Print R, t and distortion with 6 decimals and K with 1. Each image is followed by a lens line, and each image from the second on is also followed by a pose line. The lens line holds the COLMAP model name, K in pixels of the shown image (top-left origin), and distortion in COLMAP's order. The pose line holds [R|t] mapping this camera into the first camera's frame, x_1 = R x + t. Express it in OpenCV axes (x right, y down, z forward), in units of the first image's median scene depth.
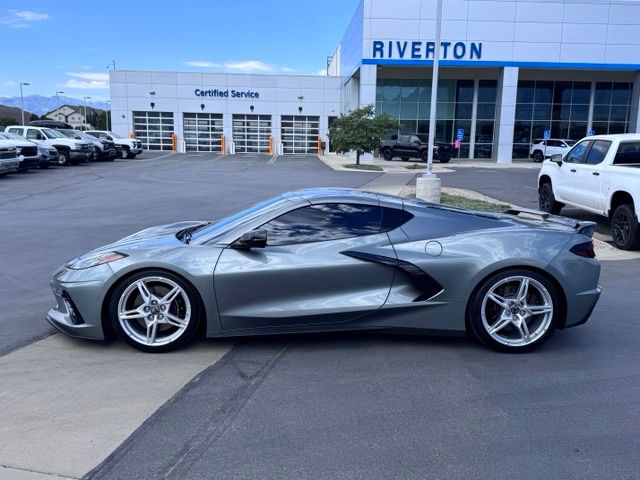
lens RADIAL K [[588.9, 0, 320.4], [0, 588.9, 241.5], [0, 0, 1]] dist [0.148757, -0.287583]
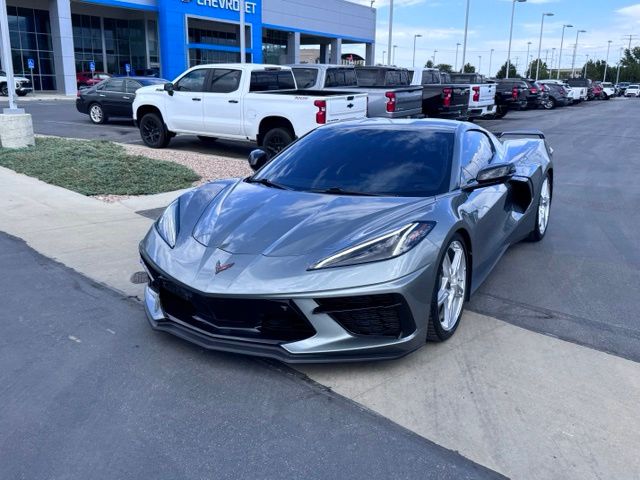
lens RADIAL K [[588.9, 0, 320.4], [0, 588.9, 241.5], [0, 0, 1]] dist [0.148757, -0.287583]
pose [[0.553099, -0.223765, 0.802502, -0.279006], [0.134149, 0.974606, 0.179296, -0.028731], [-0.822244, 0.008487, 0.569072, 0.197517]]
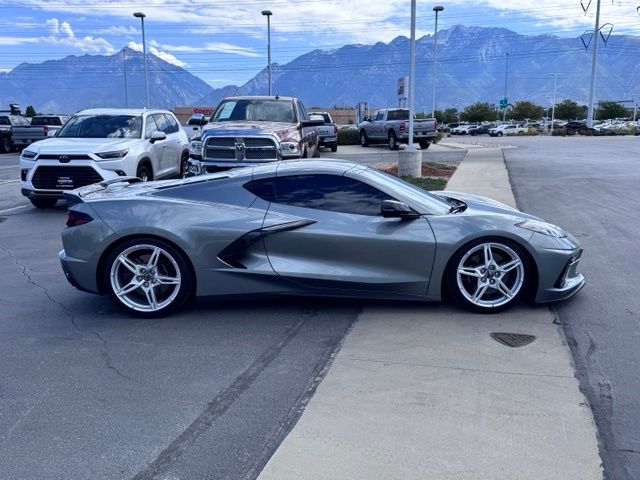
lens RADIAL K [[588.6, 0, 326.8], [0, 588.6, 240.6], [0, 0, 1]] dist [0.147835, -0.295532]
pose [[-0.998459, -0.022237, 0.050853, -0.017870], [-0.003918, 0.942182, 0.335078, -0.103416], [-0.055364, 0.334362, -0.940817, 0.687752]]
